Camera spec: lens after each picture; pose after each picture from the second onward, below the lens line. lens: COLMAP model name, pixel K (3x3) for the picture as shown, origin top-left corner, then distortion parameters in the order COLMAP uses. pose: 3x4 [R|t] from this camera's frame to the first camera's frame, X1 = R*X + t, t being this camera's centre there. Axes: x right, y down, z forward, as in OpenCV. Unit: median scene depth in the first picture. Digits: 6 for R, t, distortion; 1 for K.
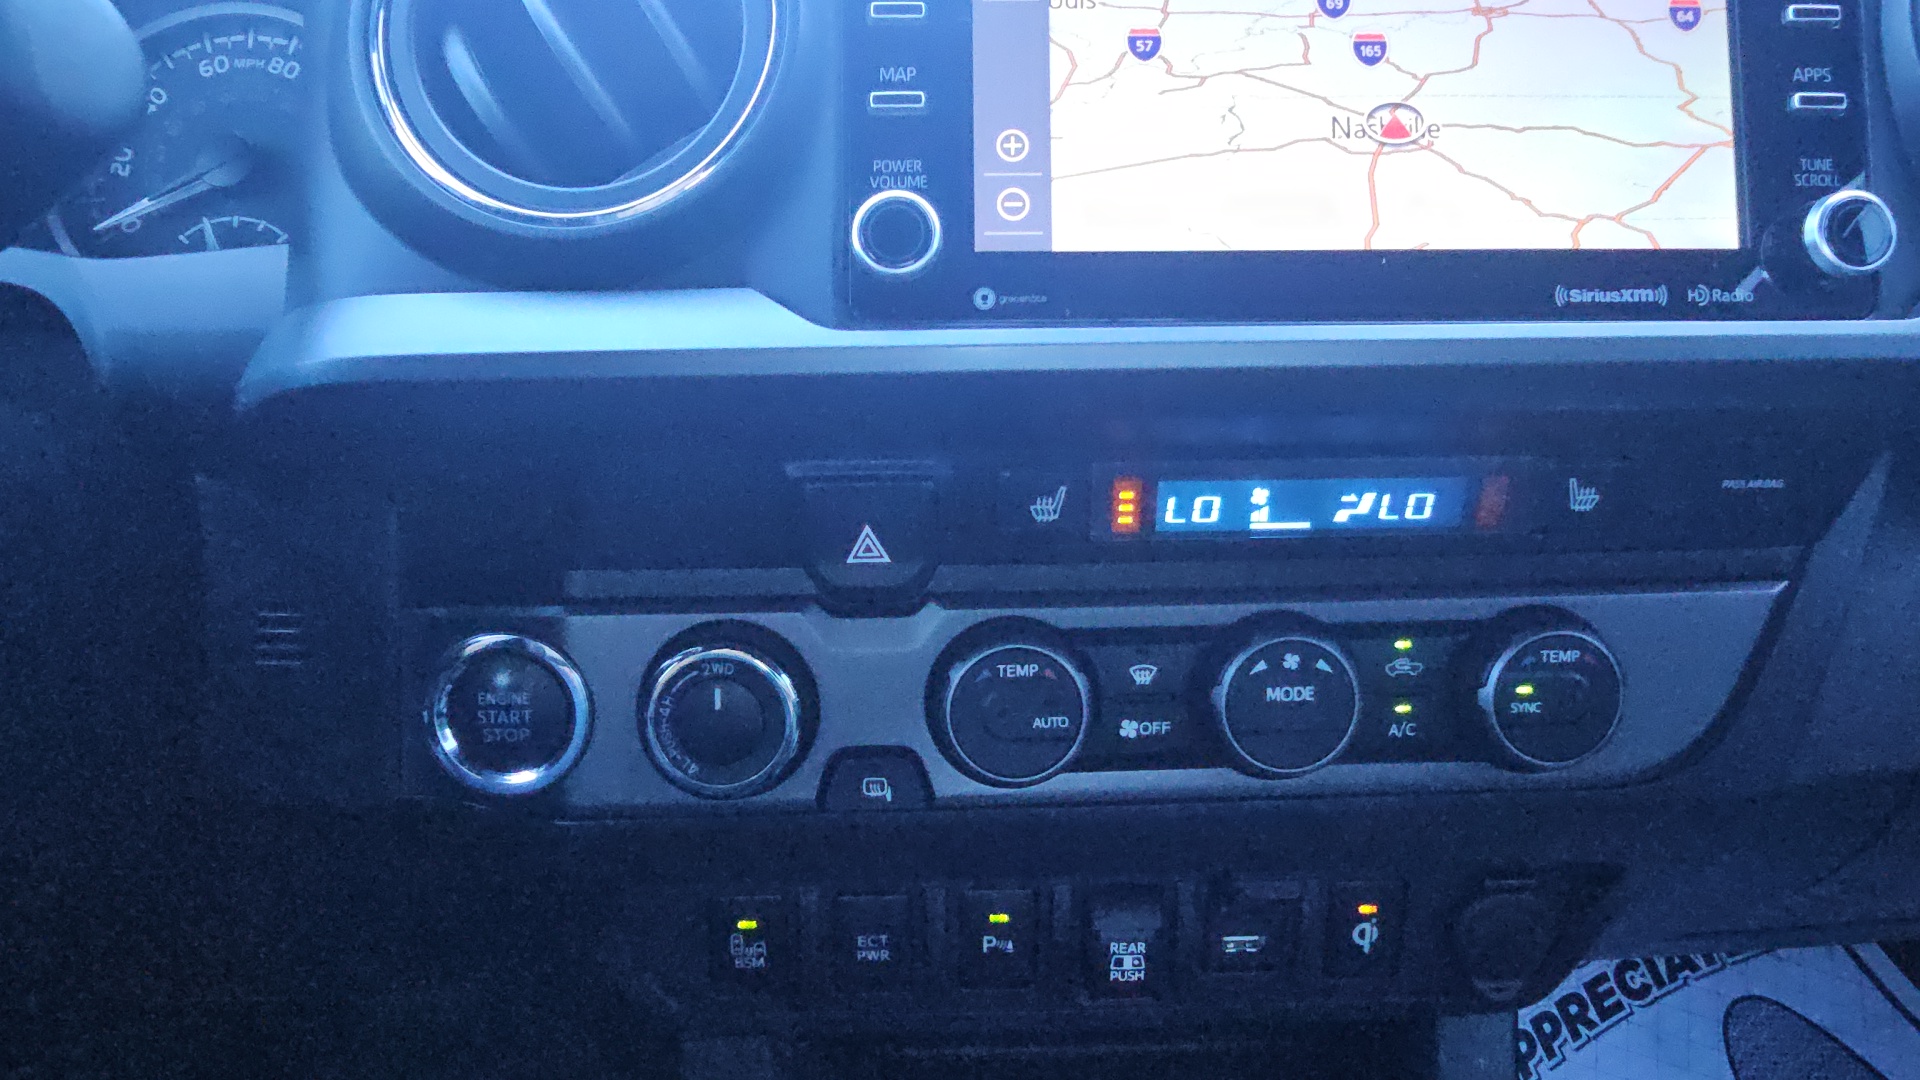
lens RADIAL K [[1142.8, 0, 969.1], [0, 1142.8, 538.8], [0, 0, 1]] dist [-0.009098, -0.003759]
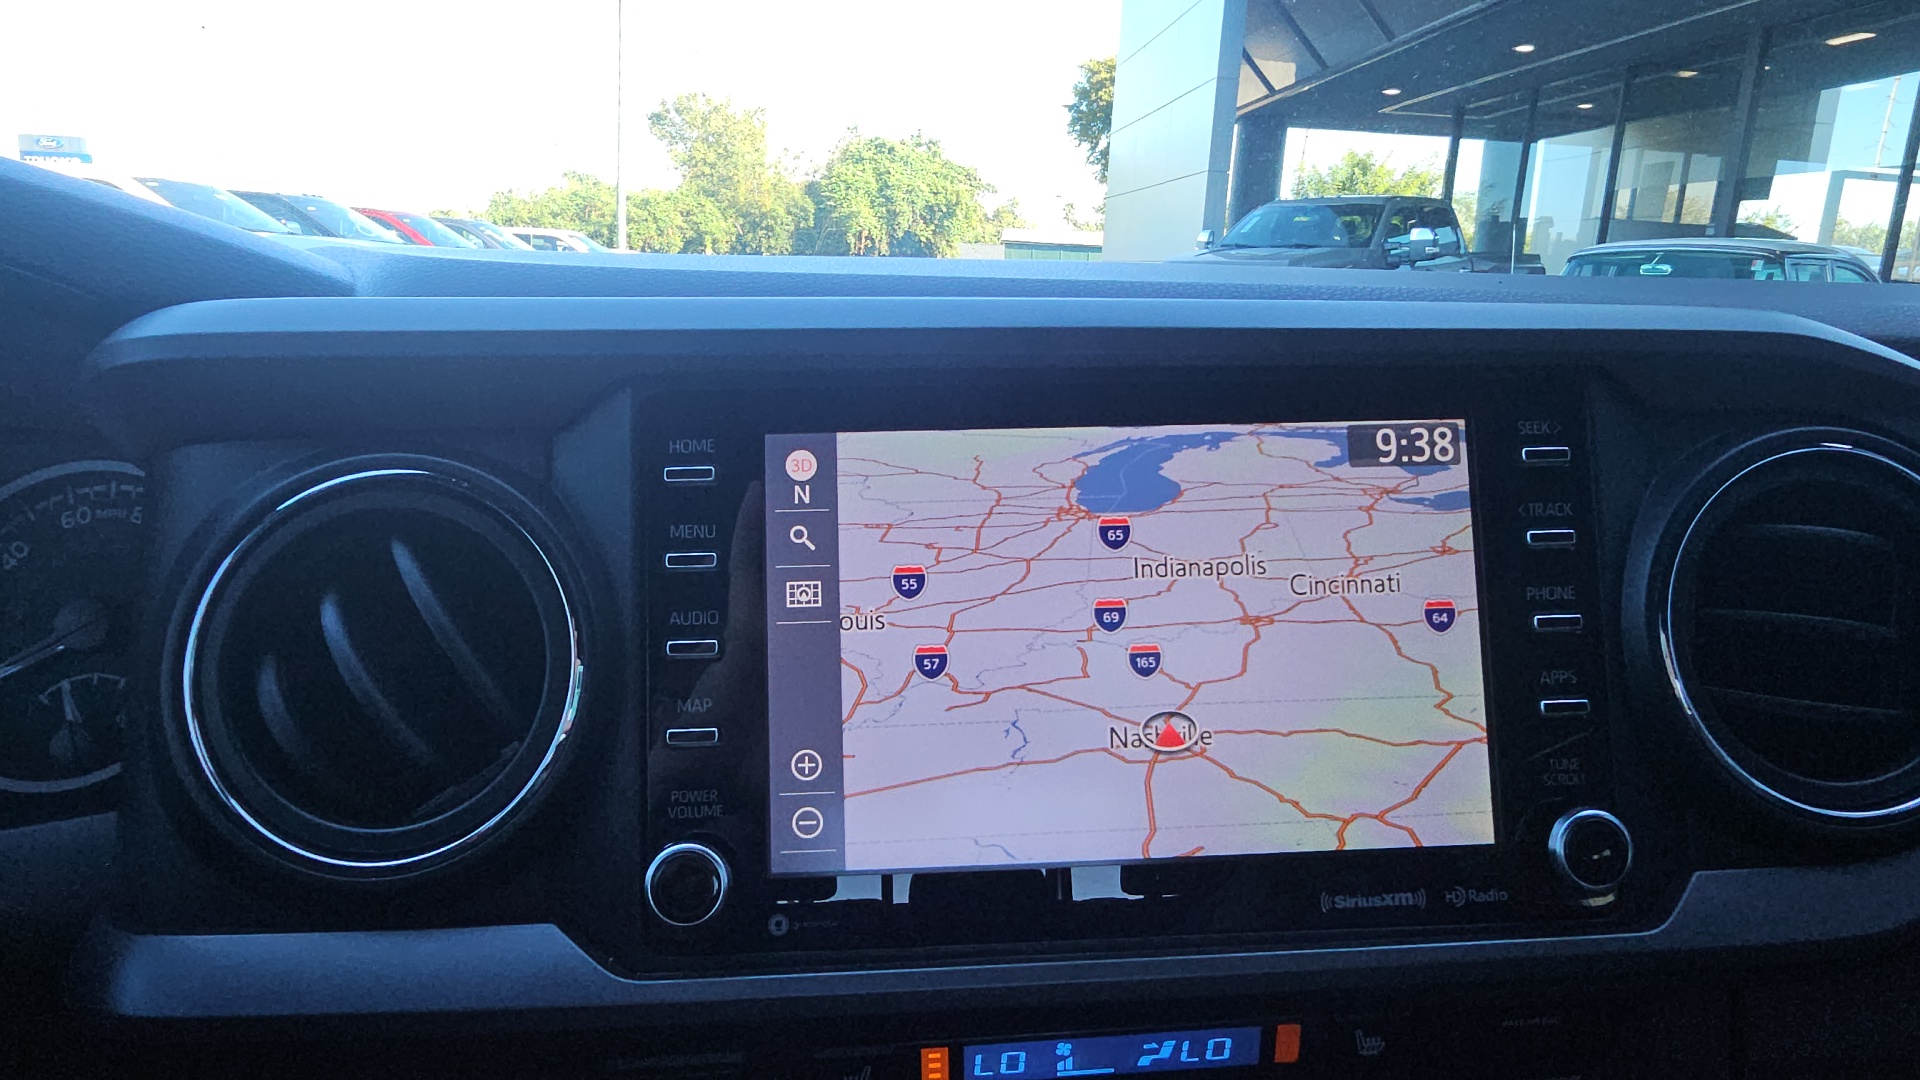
lens RADIAL K [[1142.8, 0, 969.1], [0, 1142.8, 538.8], [0, 0, 1]] dist [-0.009098, -0.003759]
pose [[0.999405, -0.016604, 0.030228, 0.157612], [0.017961, 0.998817, -0.045185, -0.497132], [-0.029442, 0.045701, 0.998521, -0.063112]]
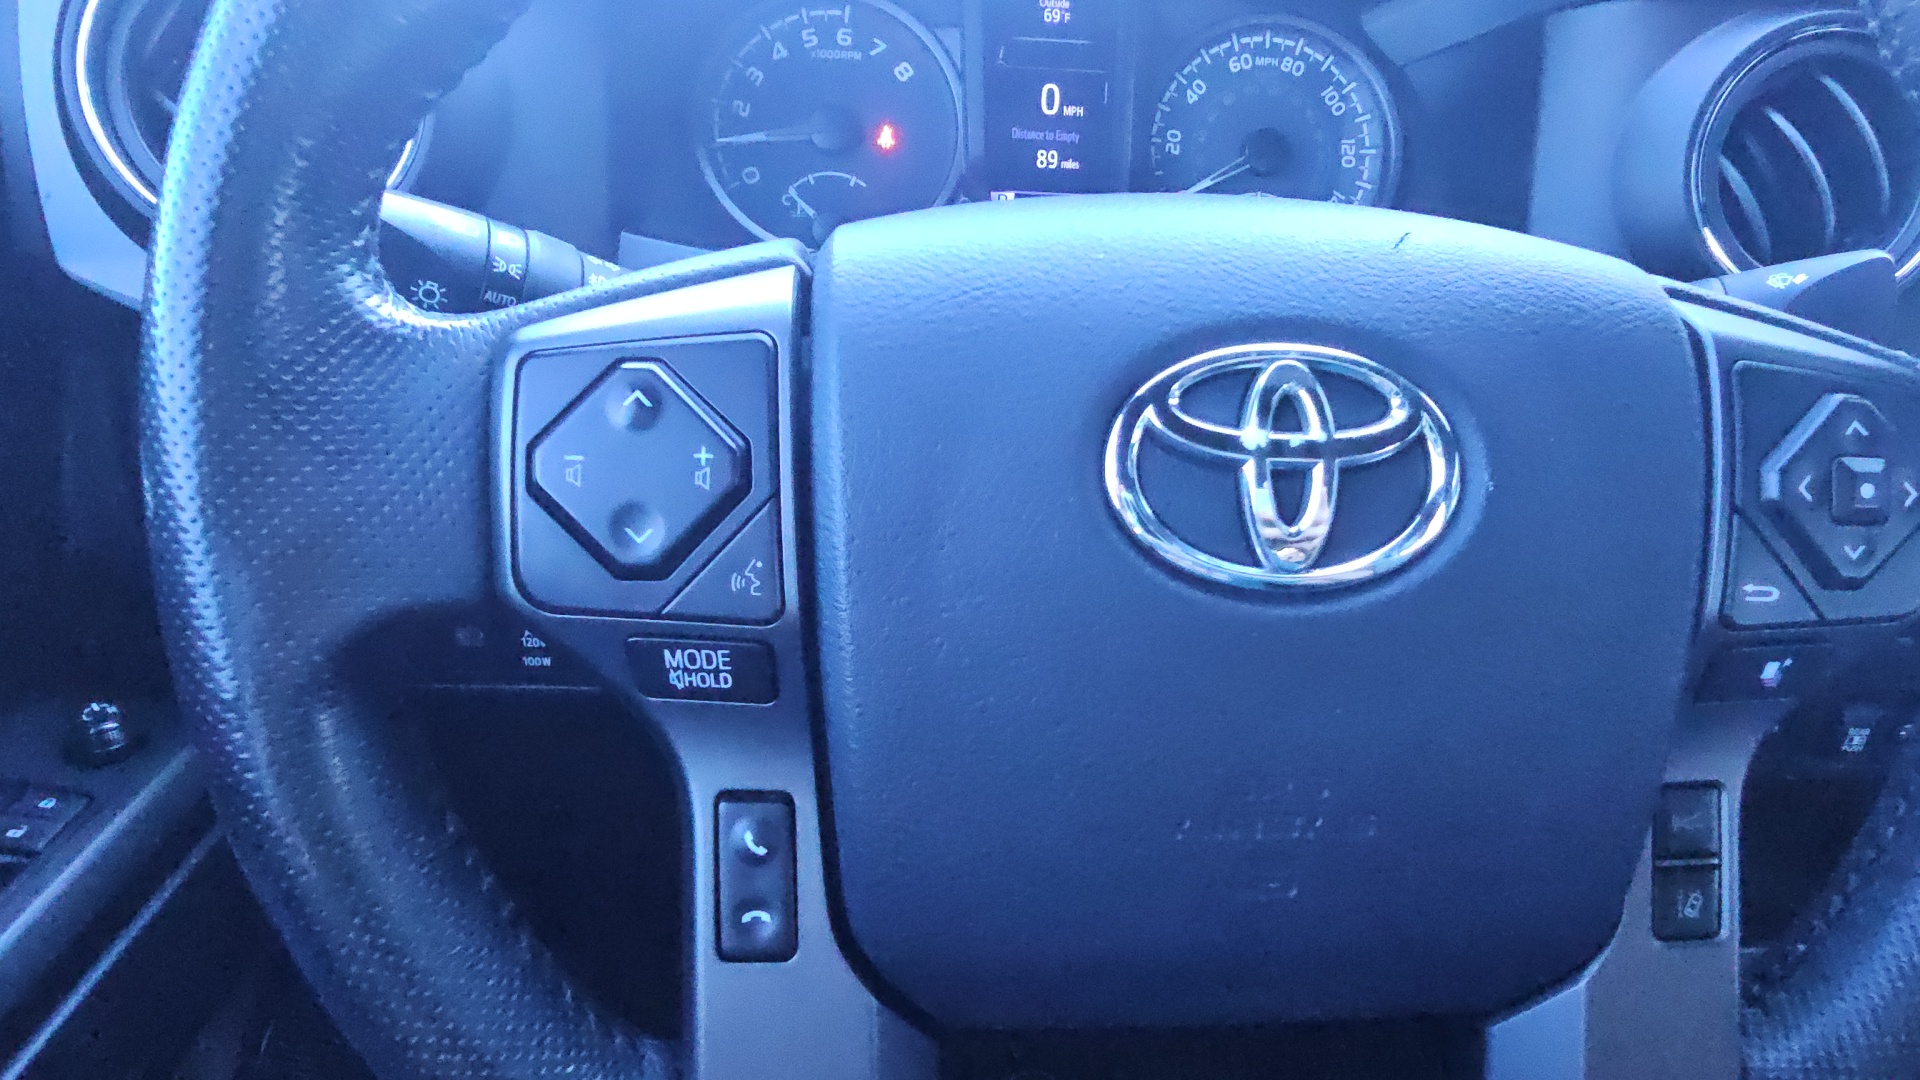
lens RADIAL K [[1157.3, 0, 966.9], [0, 1157.3, 537.4], [0, 0, 1]] dist [-0.018576, 0.000301]
pose [[0.998927, 0.032215, 0.033277, -1.468362], [-0.038960, 0.972974, 0.227605, -0.268615], [-0.025046, -0.228658, 0.973185, -0.536513]]
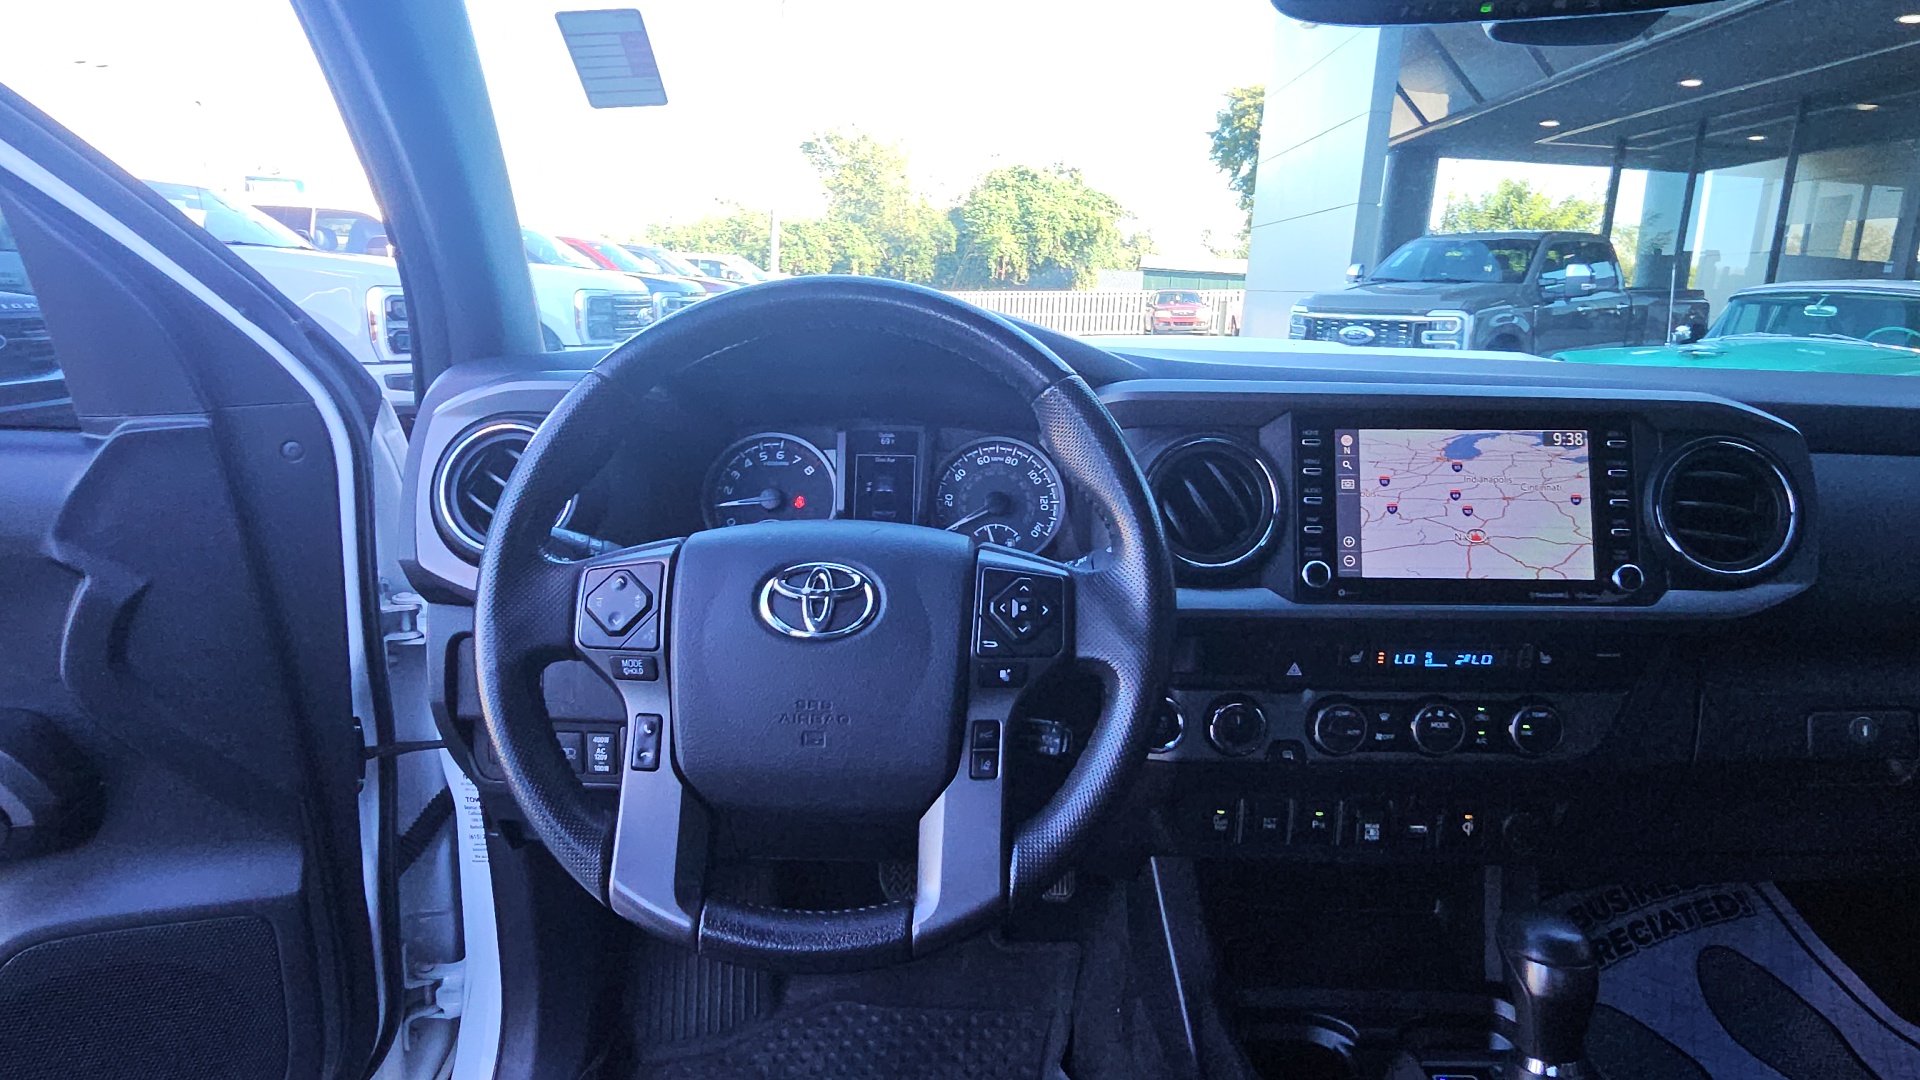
lens RADIAL K [[1142.8, 0, 969.1], [0, 1142.8, 538.8], [0, 0, 1]] dist [-0.009098, -0.003759]
pose [[0.996821, 0.016950, -0.077849, -0.738925], [-0.021989, 0.997686, -0.064334, -0.129595], [0.076579, 0.065841, 0.994887, -2.131826]]
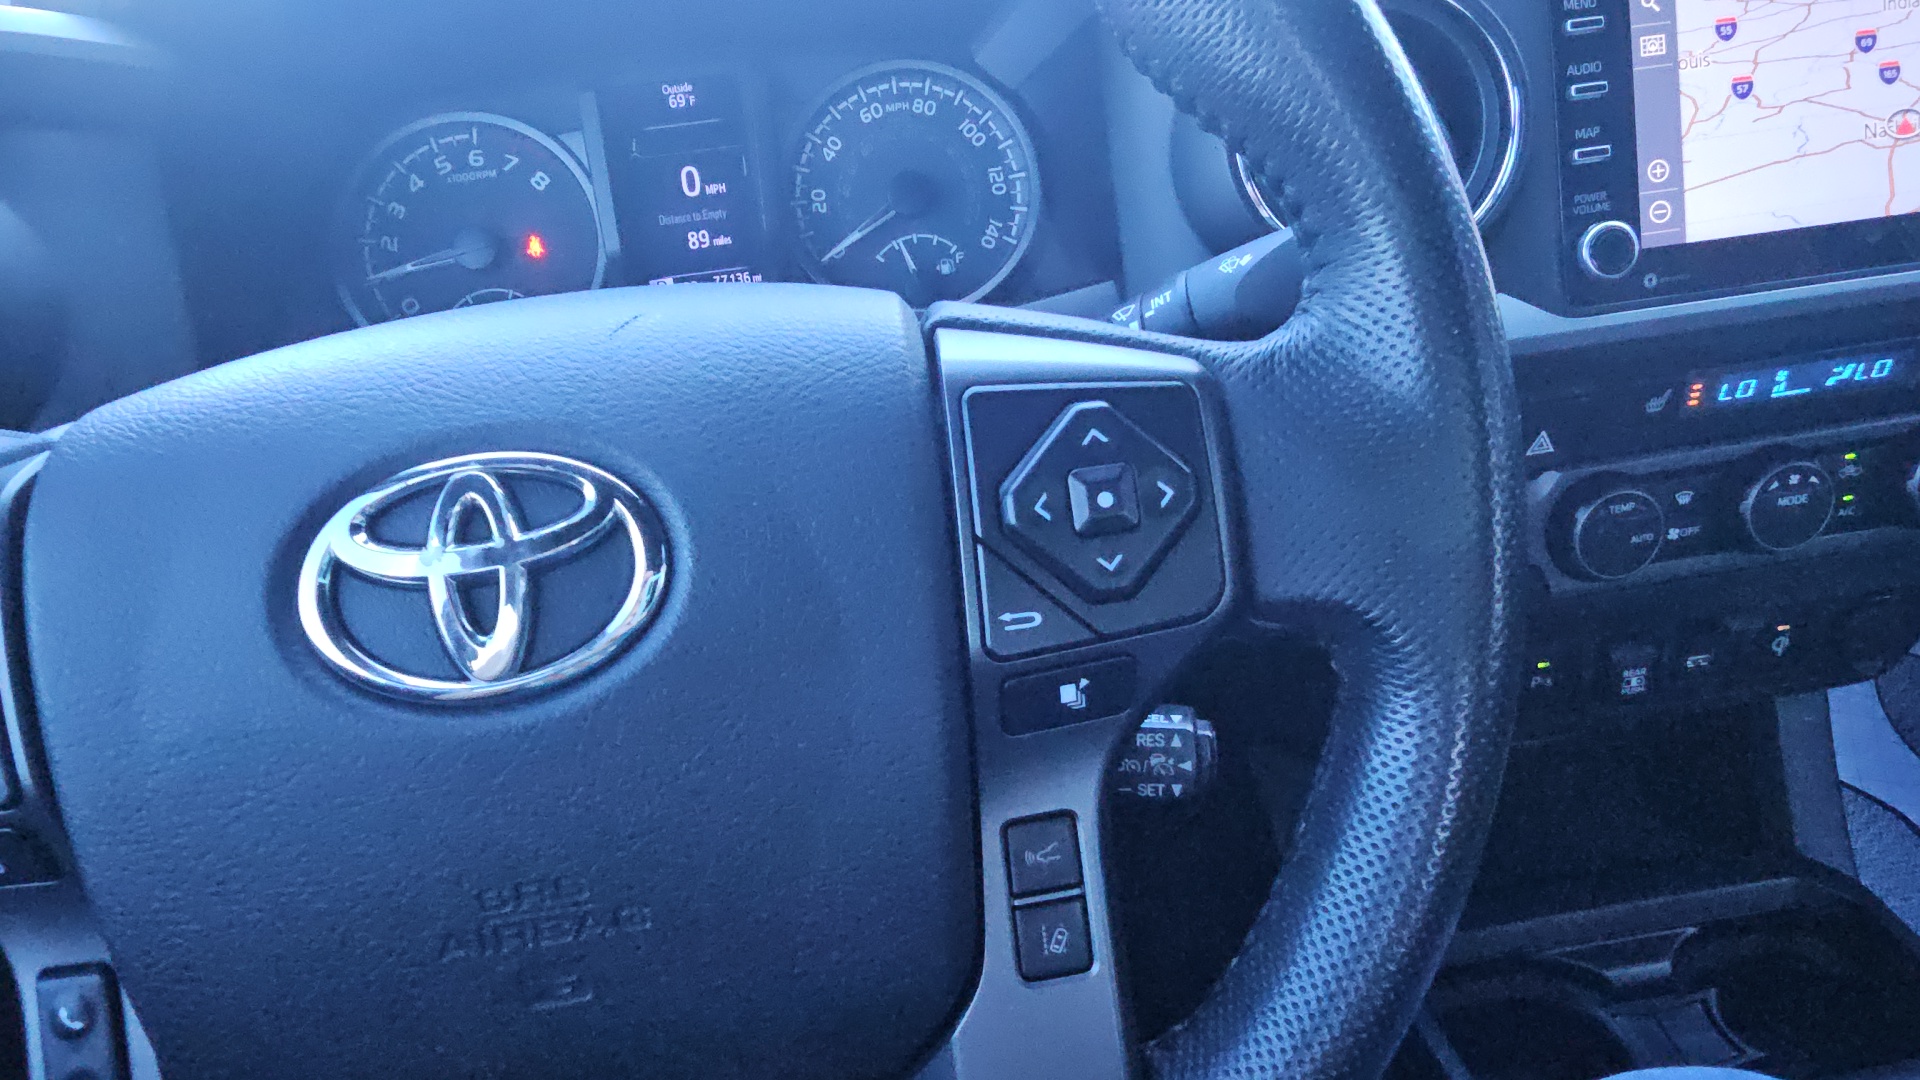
lens RADIAL K [[1139.0, 0, 969.4], [0, 1139.0, 546.4], [0, 0, 1]] dist [-0.006807, -0.010711]
pose [[0.991839, -0.127390, -0.005223, -0.901197], [0.125741, 0.970578, 0.205347, -0.282261], [-0.021090, -0.204328, 0.978675, -0.526294]]
